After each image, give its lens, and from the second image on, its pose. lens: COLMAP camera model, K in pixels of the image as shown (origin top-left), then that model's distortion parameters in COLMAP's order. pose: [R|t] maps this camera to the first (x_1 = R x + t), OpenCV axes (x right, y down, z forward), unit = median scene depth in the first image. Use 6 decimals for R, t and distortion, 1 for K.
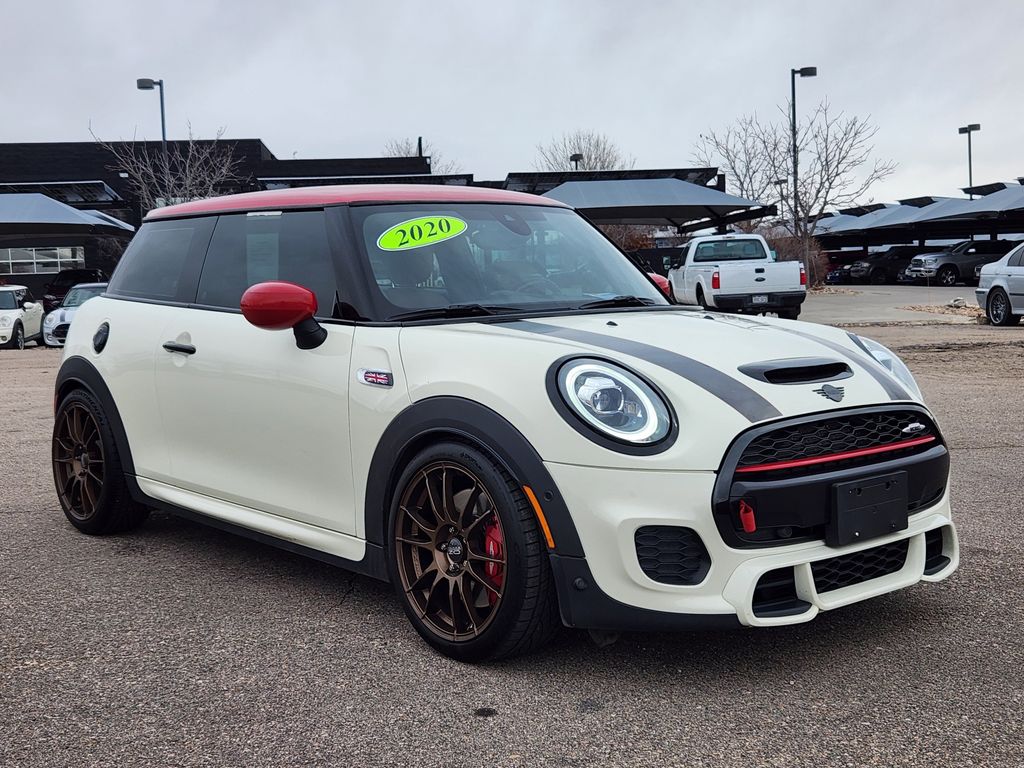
lens RADIAL K [[1334.4, 0, 486.5], [0, 1334.4, 383.4], [0, 0, 1]] dist [0.073931, -0.020362]
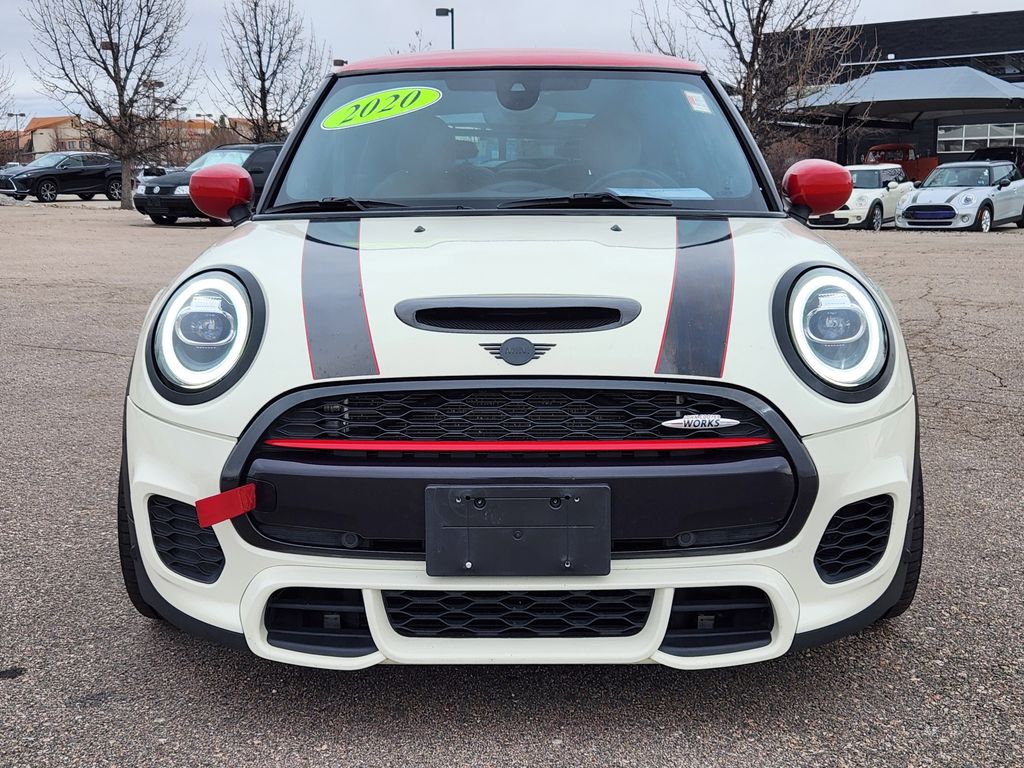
lens RADIAL K [[1334.4, 0, 486.5], [0, 1334.4, 383.4], [0, 0, 1]] dist [0.073931, -0.020362]
pose [[0.744855, 0.126514, -0.655122, 0.680898], [-0.067562, 0.991114, 0.114582, -0.051608], [0.663797, -0.041086, 0.746783, 0.496561]]
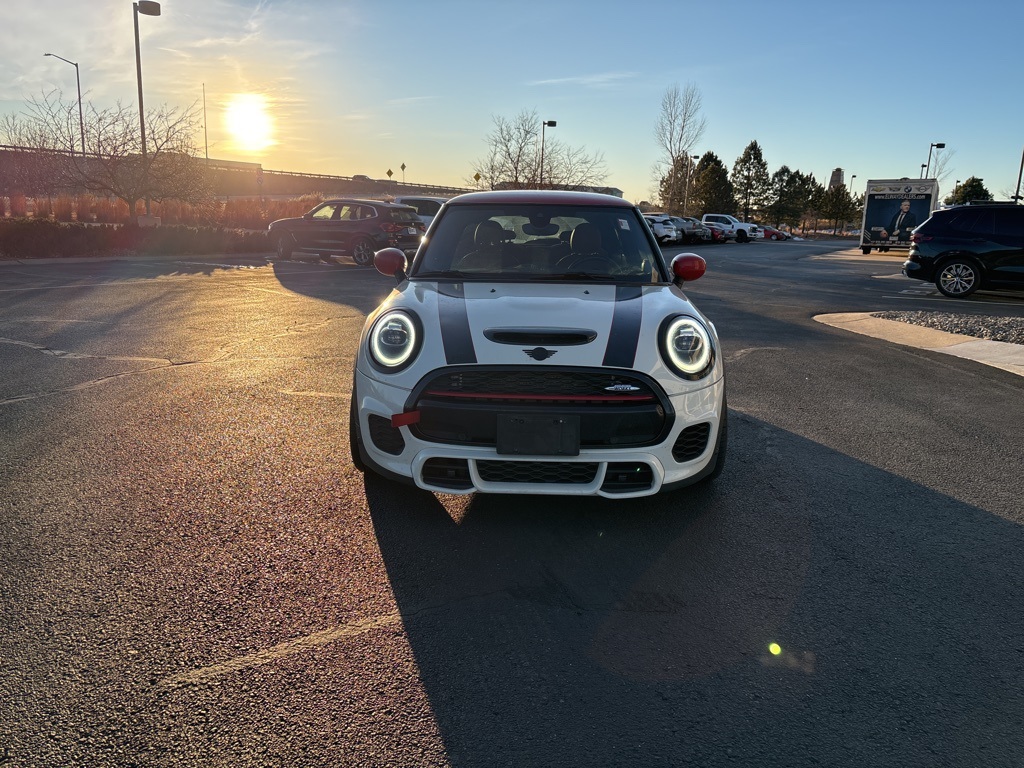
lens RADIAL K [[773.1, 0, 482.5], [0, 773.1, 396.5], [0, 0, 1]] dist [0.006755, 0.004297]
pose [[0.718737, 0.187534, -0.669514, 0.781932], [-0.084887, 0.979403, 0.183207, -0.095251], [0.690081, -0.074844, 0.719852, 0.352063]]
